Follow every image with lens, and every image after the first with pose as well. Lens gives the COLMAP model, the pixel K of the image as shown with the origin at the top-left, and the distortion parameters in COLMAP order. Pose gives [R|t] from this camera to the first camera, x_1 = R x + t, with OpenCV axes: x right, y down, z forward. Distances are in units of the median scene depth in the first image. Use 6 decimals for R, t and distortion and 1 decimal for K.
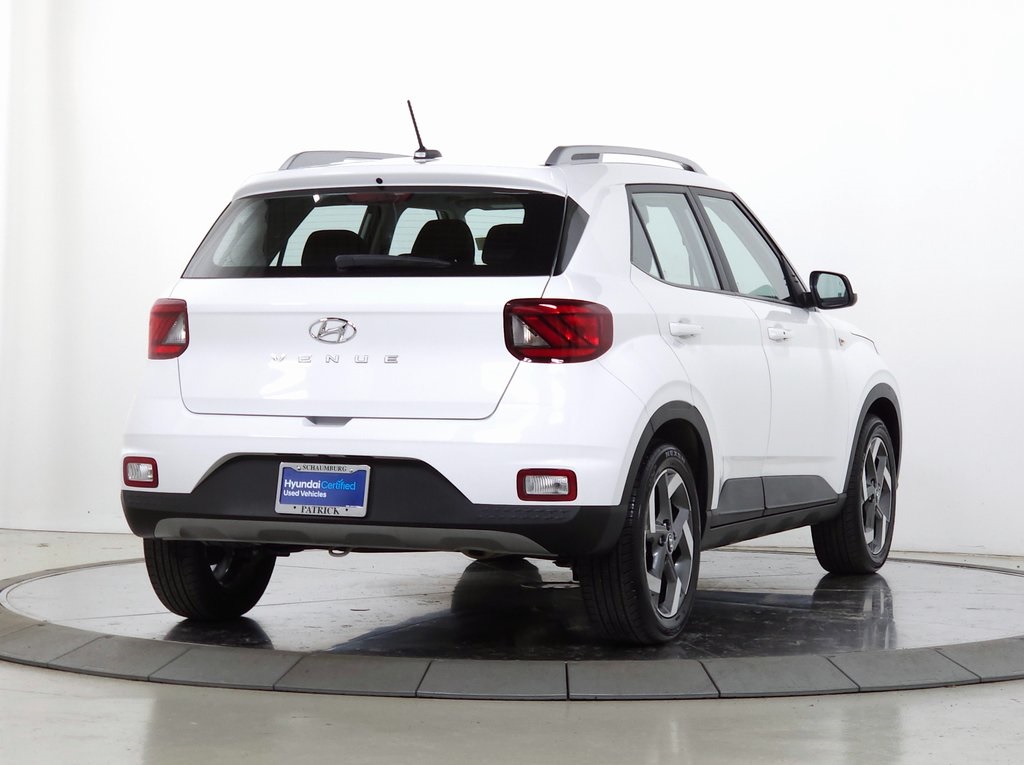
lens RADIAL K [[2492.6, 0, 509.7], [0, 2492.6, 382.2], [0, 0, 1]] dist [-0.183366, 0.000000]
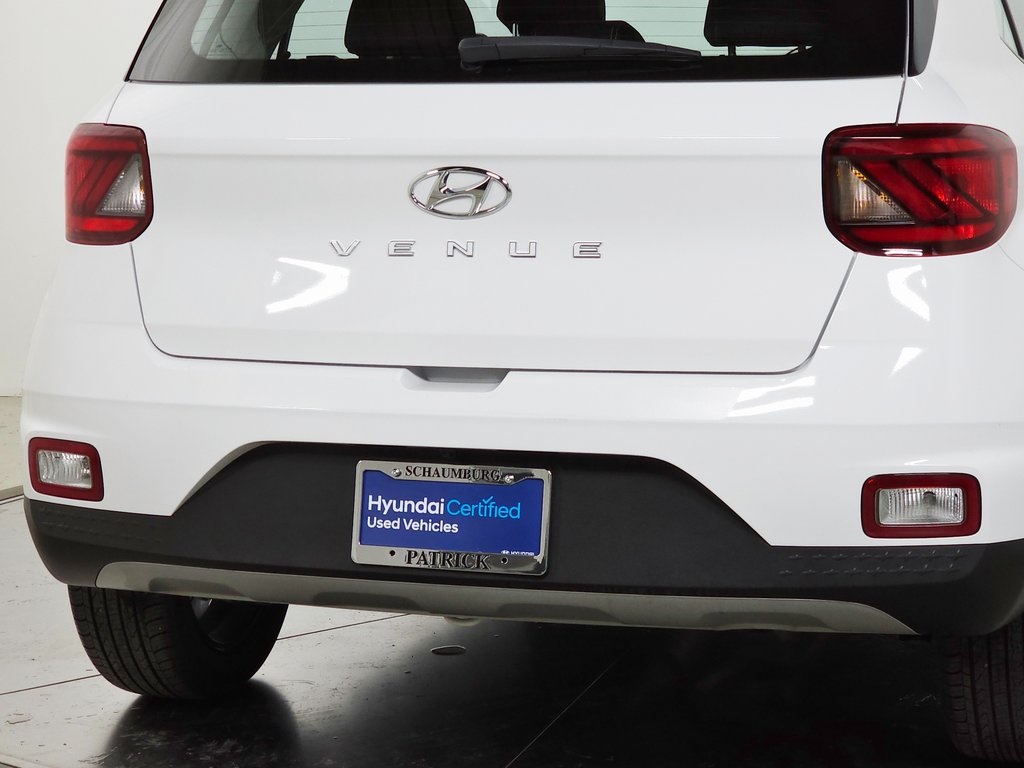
lens RADIAL K [[2492.6, 0, 518.5], [0, 2492.6, 383.7], [0, 0, 1]] dist [-0.183366, 0.000000]
pose [[0.996534, -0.030467, 0.077400, -0.098458], [0.021151, 0.992735, 0.118445, -0.041231], [-0.080447, -0.116397, 0.989939, 0.508637]]
